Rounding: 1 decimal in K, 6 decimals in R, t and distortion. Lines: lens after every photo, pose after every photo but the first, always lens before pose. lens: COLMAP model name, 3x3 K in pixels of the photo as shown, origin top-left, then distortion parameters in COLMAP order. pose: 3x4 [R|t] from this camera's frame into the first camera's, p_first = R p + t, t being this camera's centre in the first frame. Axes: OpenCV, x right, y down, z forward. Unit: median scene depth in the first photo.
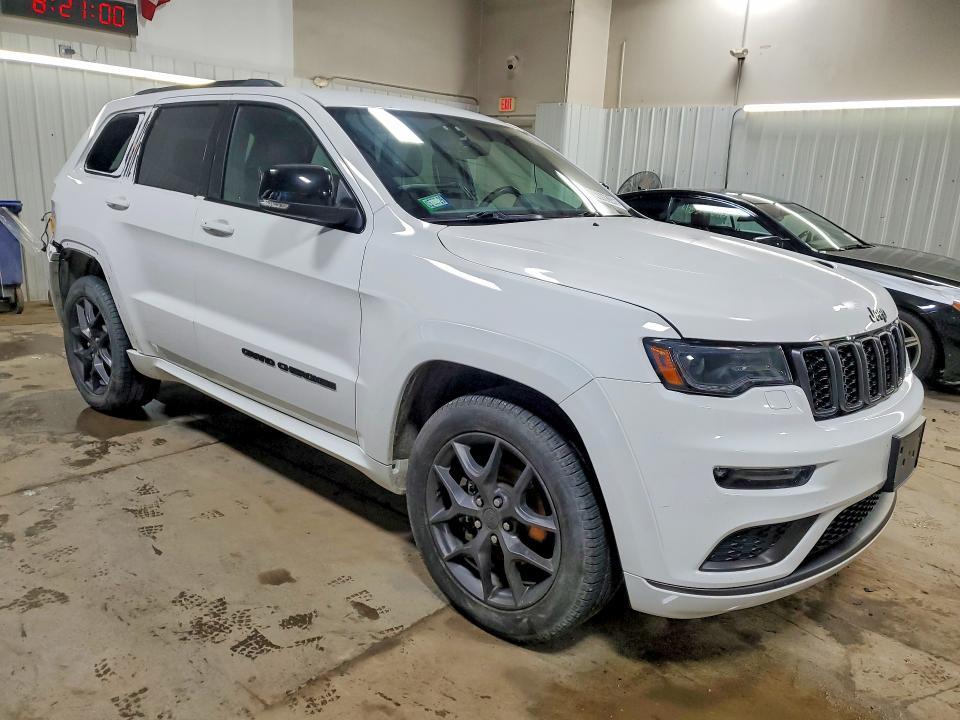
lens RADIAL K [[741.5, 0, 477.6], [0, 741.5, 367.8], [0, 0, 1]] dist [-0.002256, 0.004868]
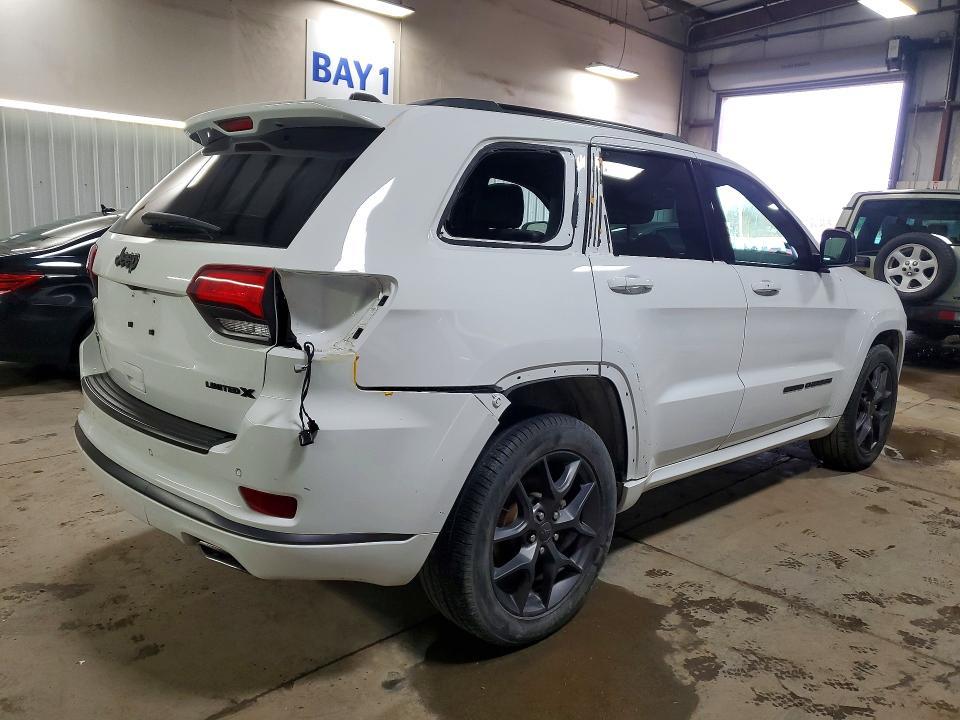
lens RADIAL K [[741.5, 0, 473.4], [0, 741.5, 357.5], [0, 0, 1]] dist [-0.002256, 0.004868]
pose [[0.095852, -0.225770, 0.969454, -1.434267], [0.213717, 0.955892, 0.201481, -0.396584], [-0.972182, 0.187877, 0.139875, 1.278052]]
